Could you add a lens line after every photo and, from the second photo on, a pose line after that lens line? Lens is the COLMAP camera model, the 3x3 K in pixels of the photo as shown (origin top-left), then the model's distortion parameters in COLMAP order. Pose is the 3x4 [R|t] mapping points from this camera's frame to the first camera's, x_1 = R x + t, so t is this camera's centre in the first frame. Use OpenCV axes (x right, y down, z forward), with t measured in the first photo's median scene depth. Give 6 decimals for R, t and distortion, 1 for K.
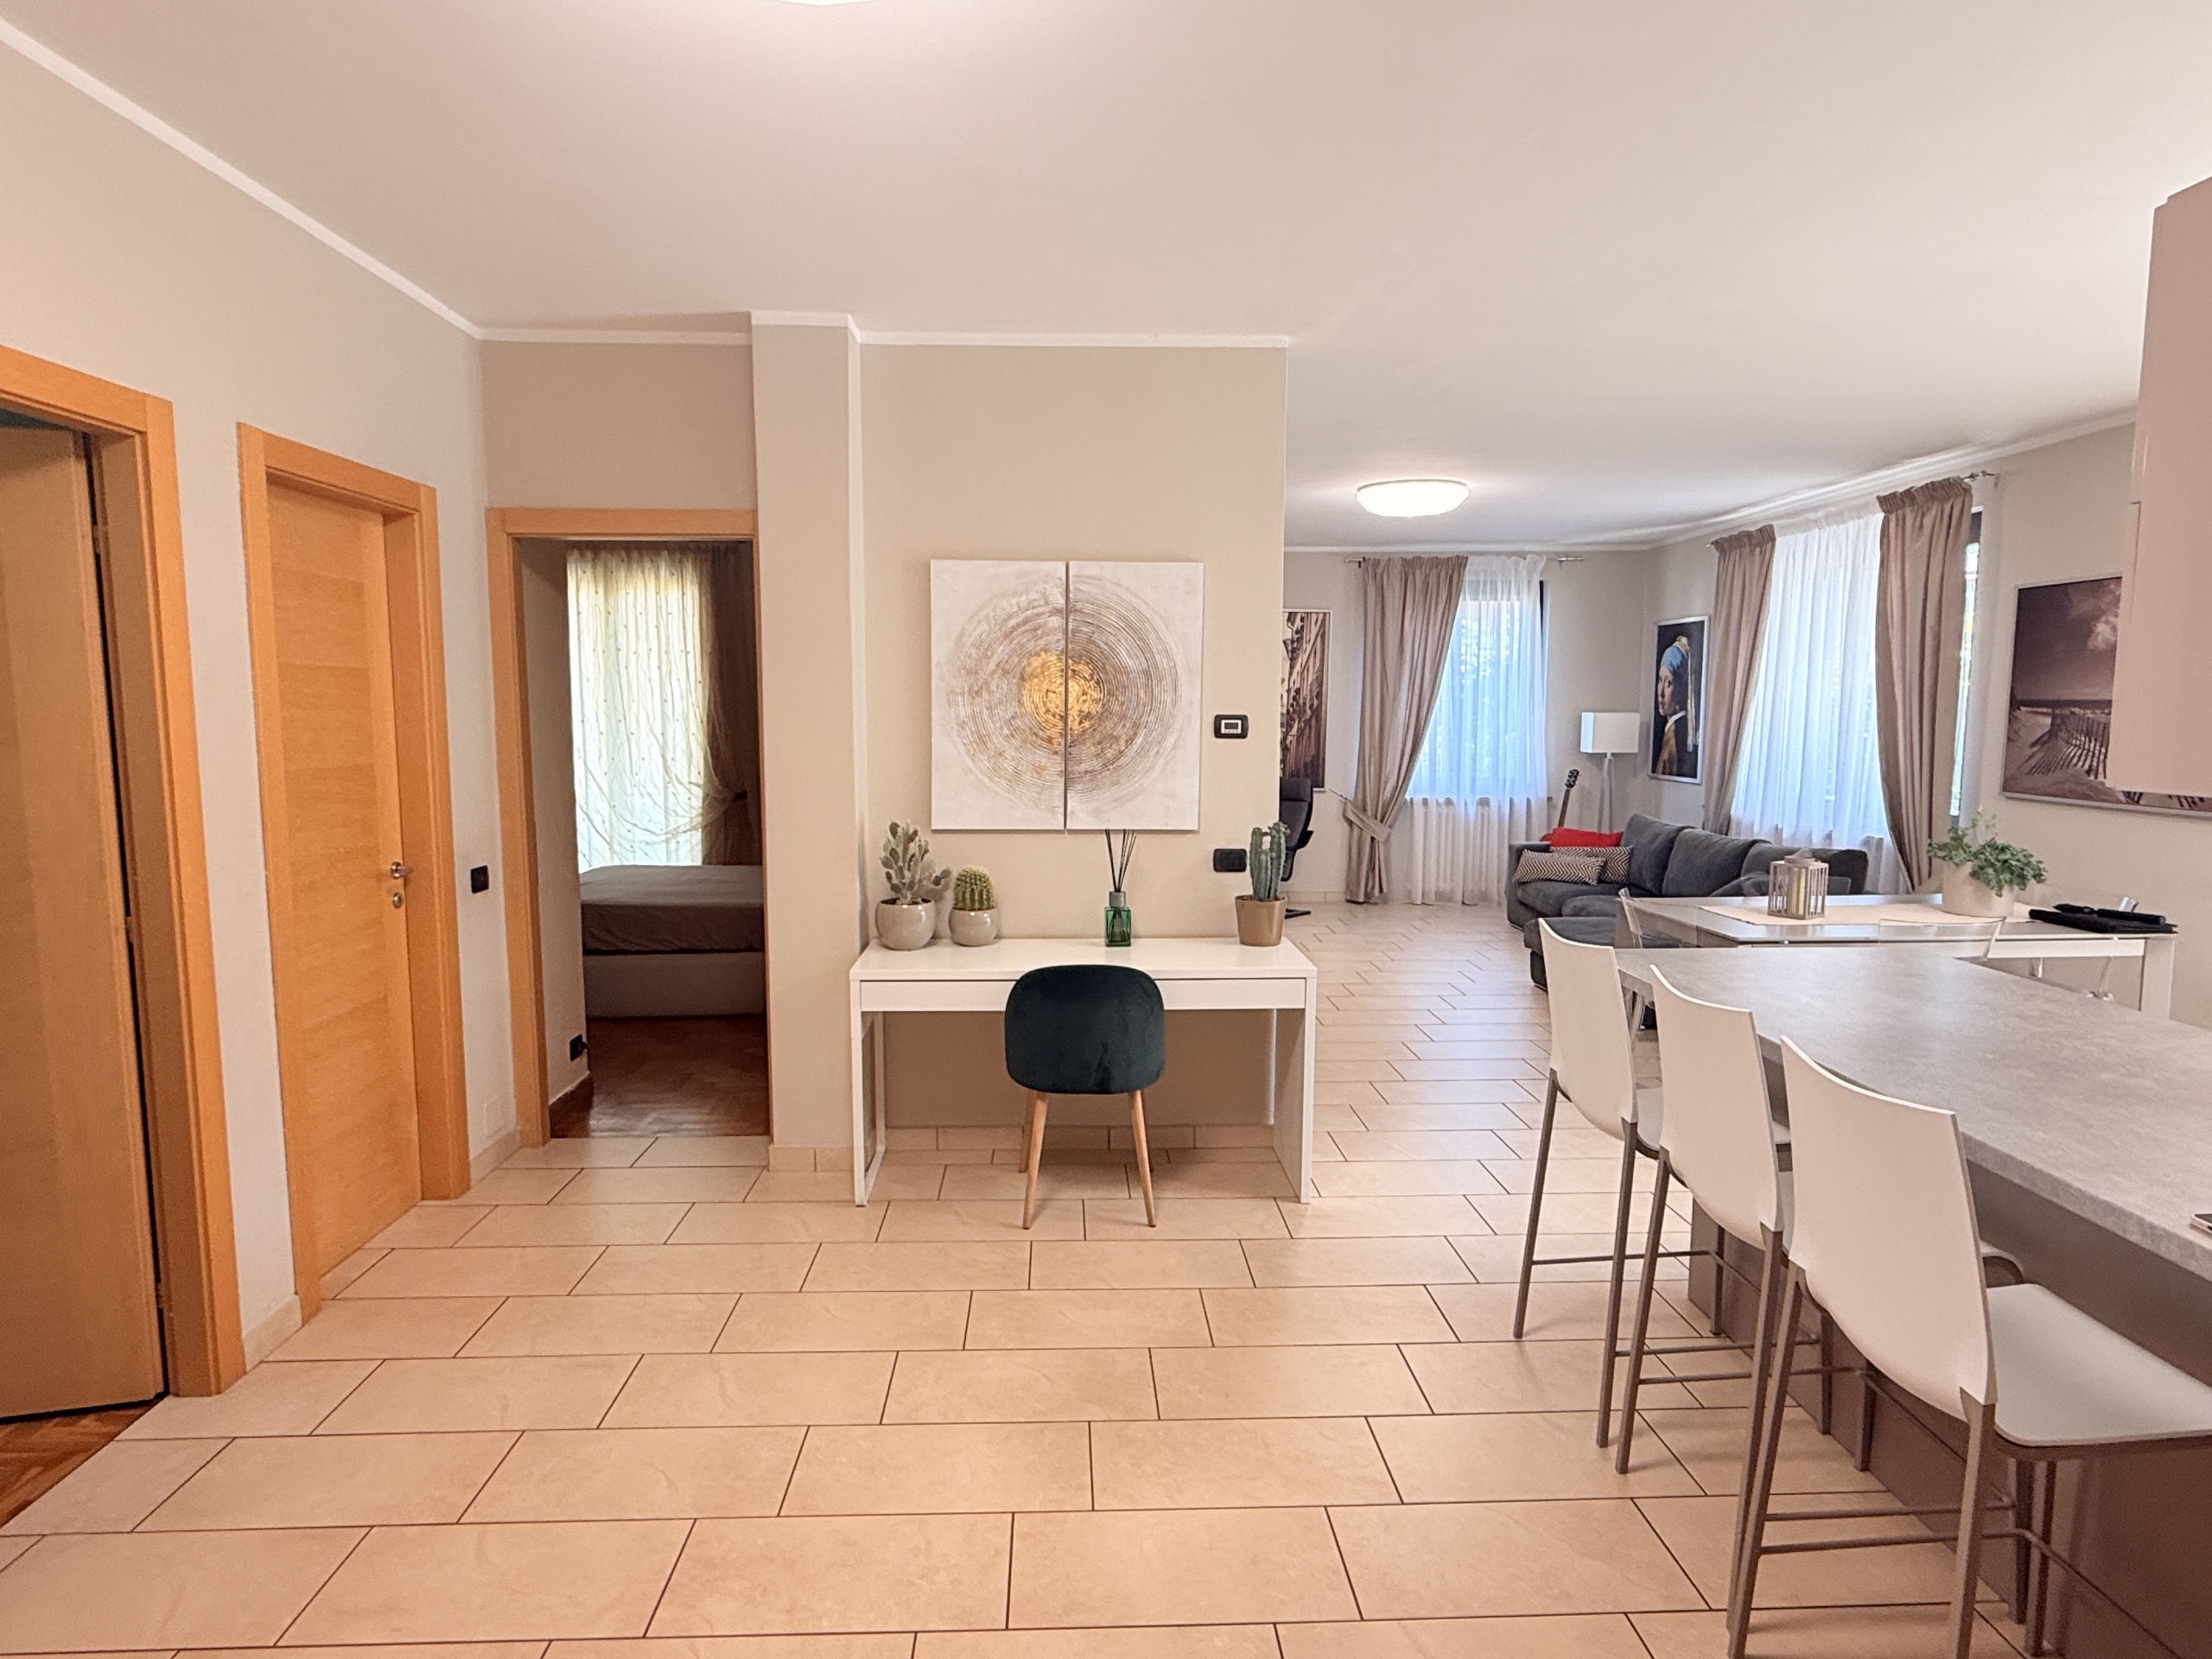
lens RADIAL K [[1246.1, 0, 1106.0], [0, 1246.1, 829.5], [0, 0, 1]] dist [0.006893, 0.000685]
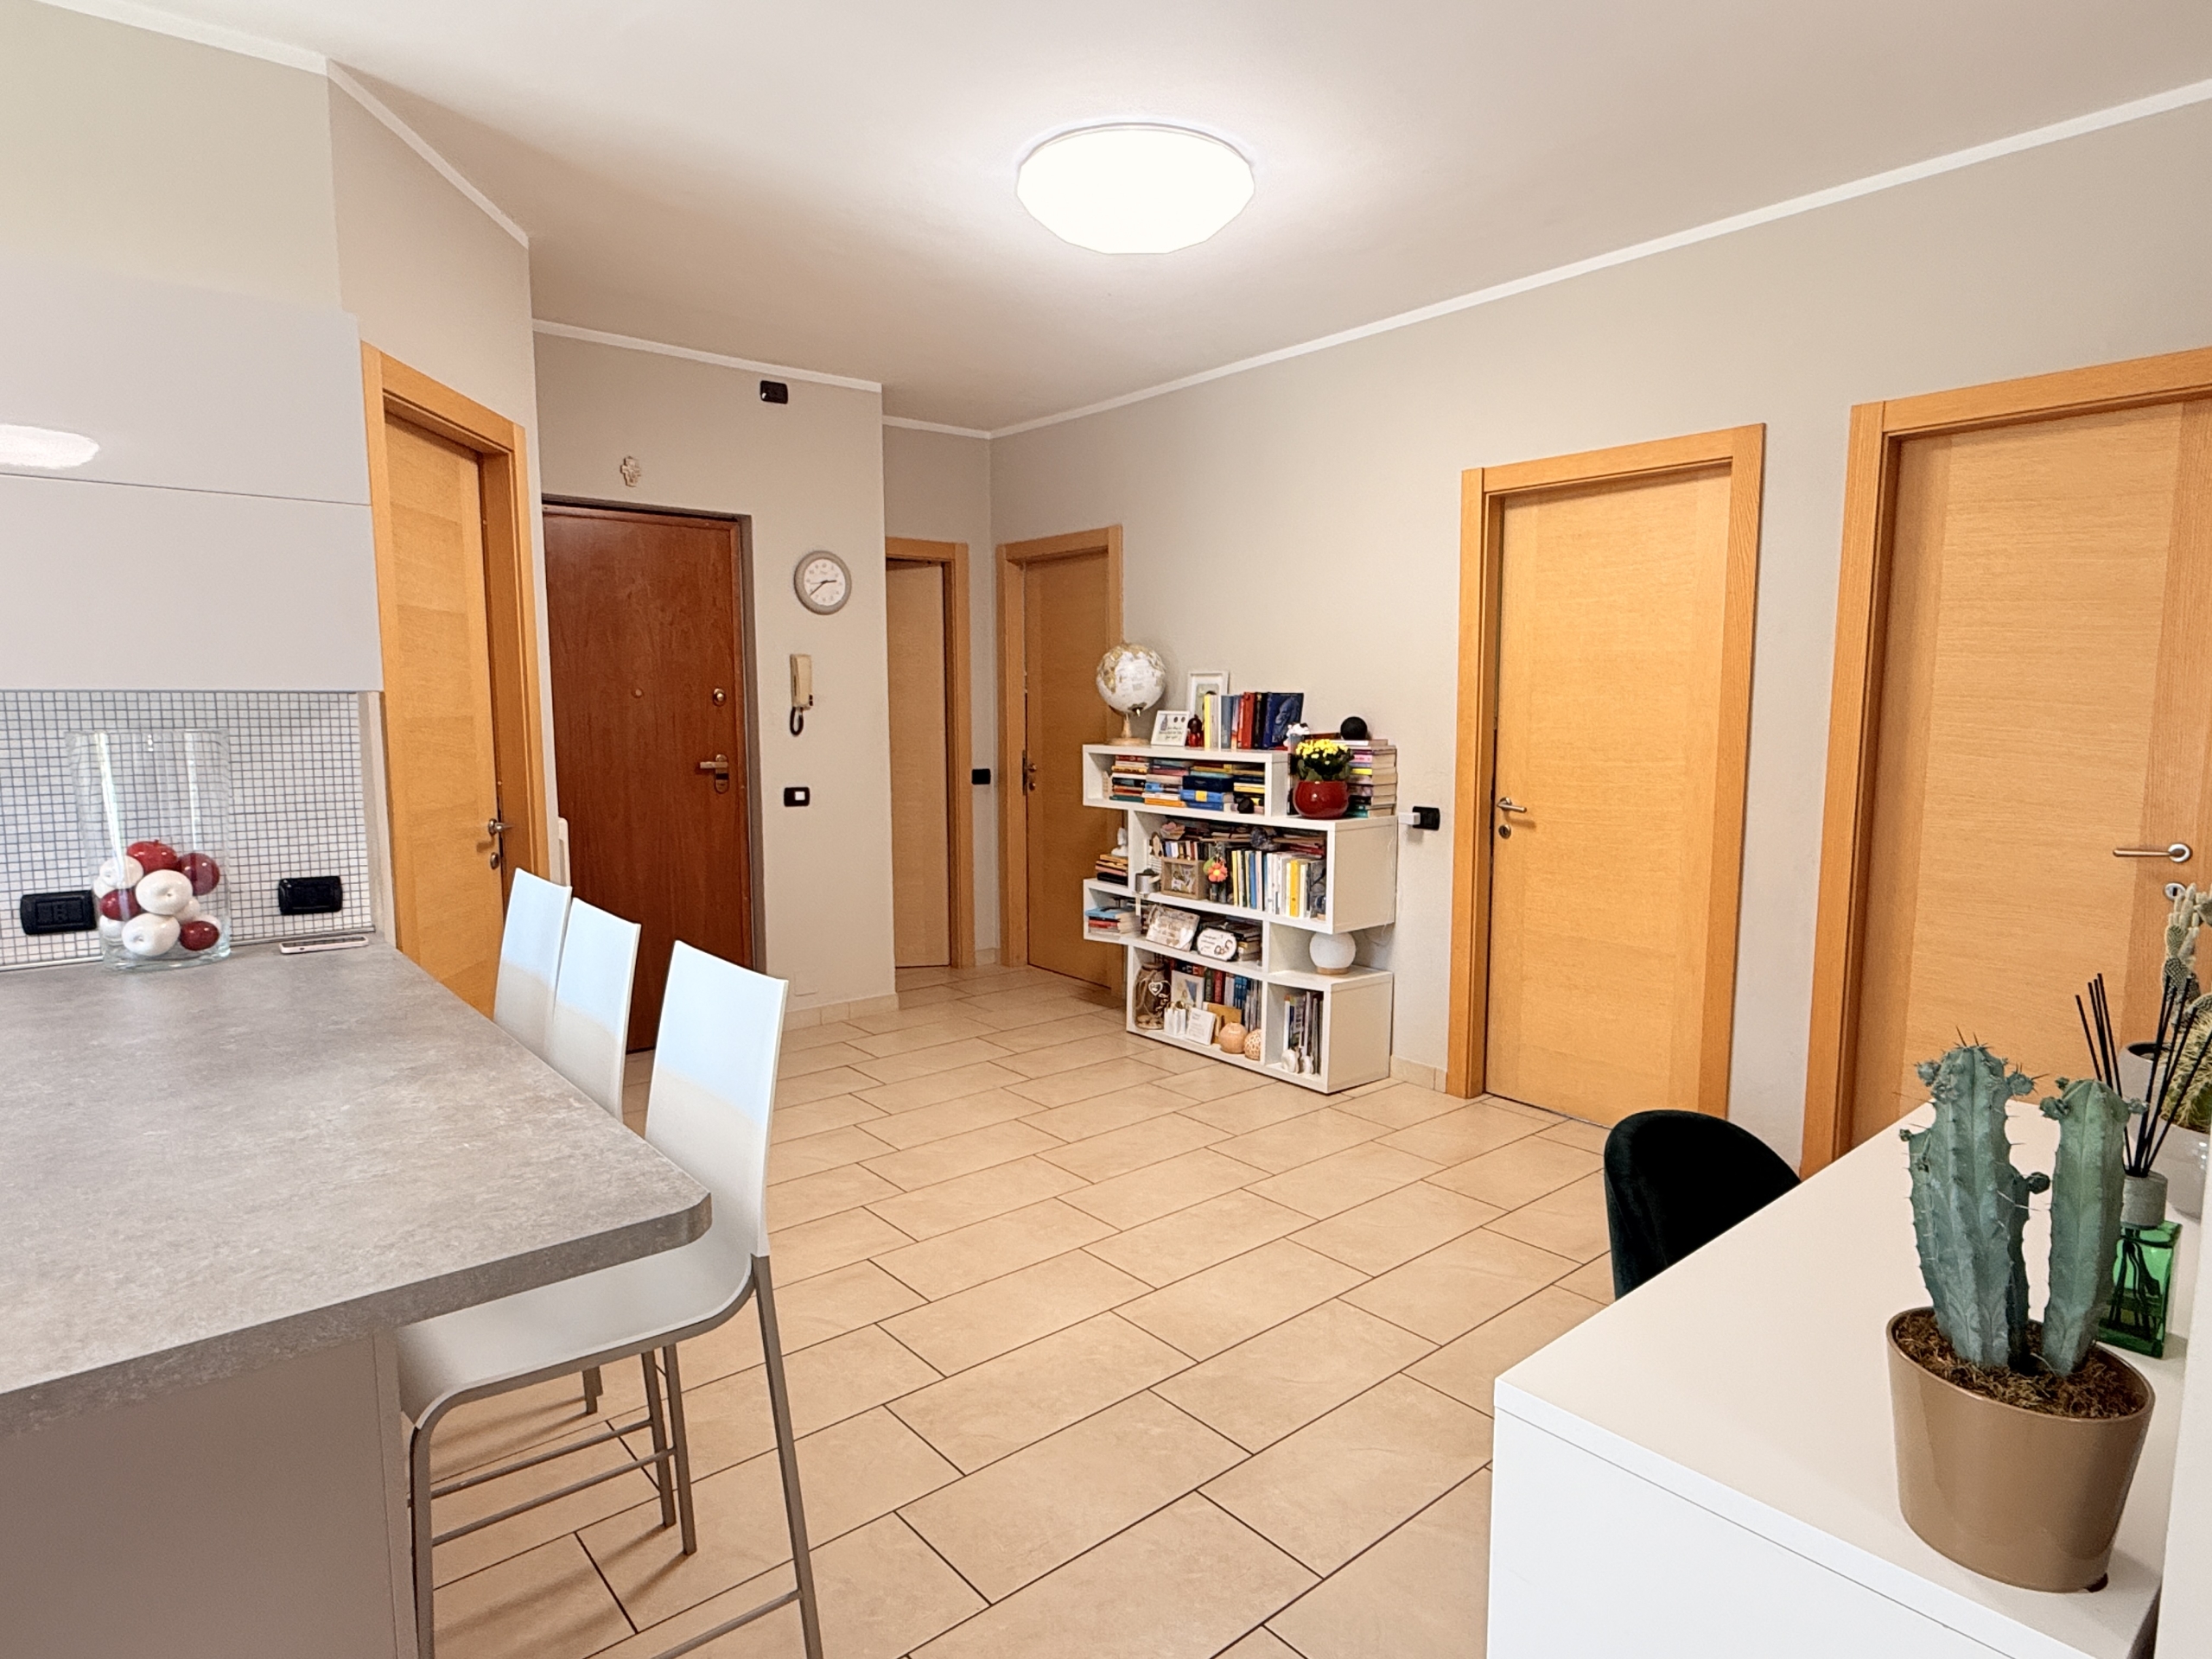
lens RADIAL K [[1232.4, 0, 1099.8], [0, 1232.4, 826.7], [0, 0, 1]] dist [0.002233, -0.000731]
pose [[-0.784900, 0.066123, -0.616084, 0.302449], [-0.063603, 0.980440, 0.186259, -0.057596], [0.616350, 0.185379, -0.765341, 0.787261]]
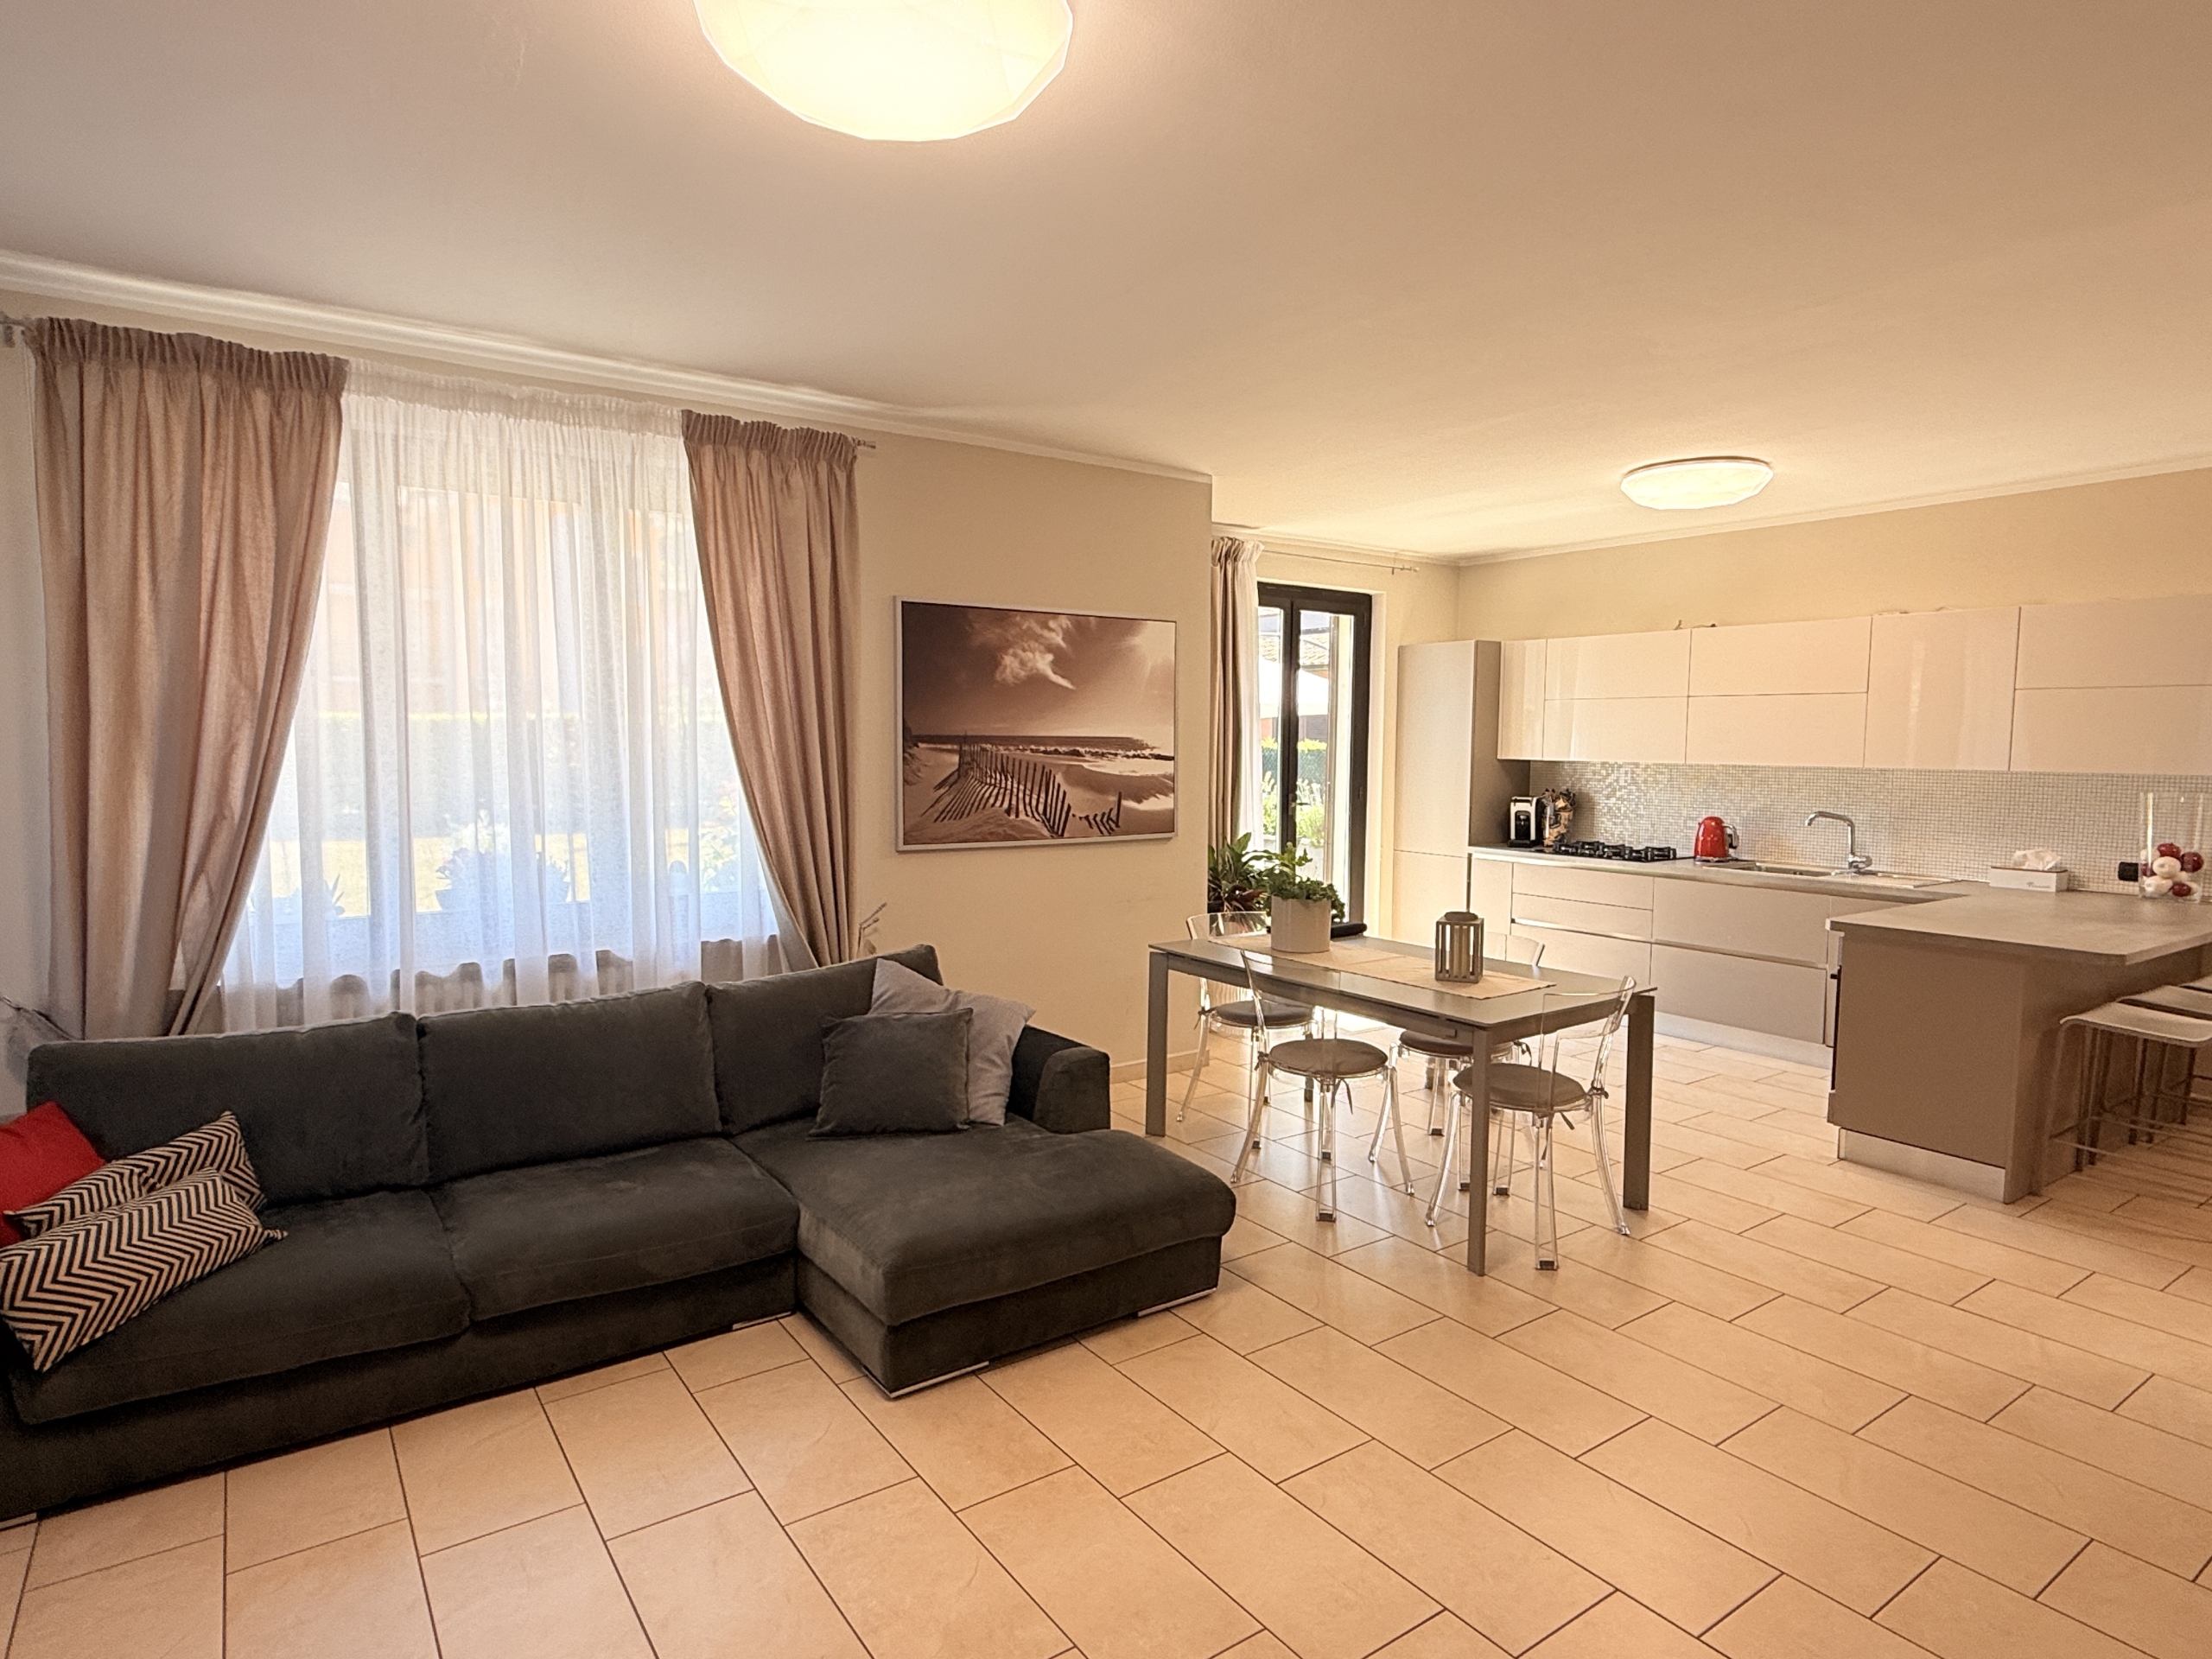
lens RADIAL K [[1232.4, 0, 1099.8], [0, 1232.4, 826.7], [0, 0, 1]] dist [0.002233, -0.000731]
pose [[-0.543023, -0.062625, 0.837380, -0.036180], [0.079649, 0.988878, 0.125606, -0.143178], [-0.835932, 0.134903, -0.531995, 1.408592]]
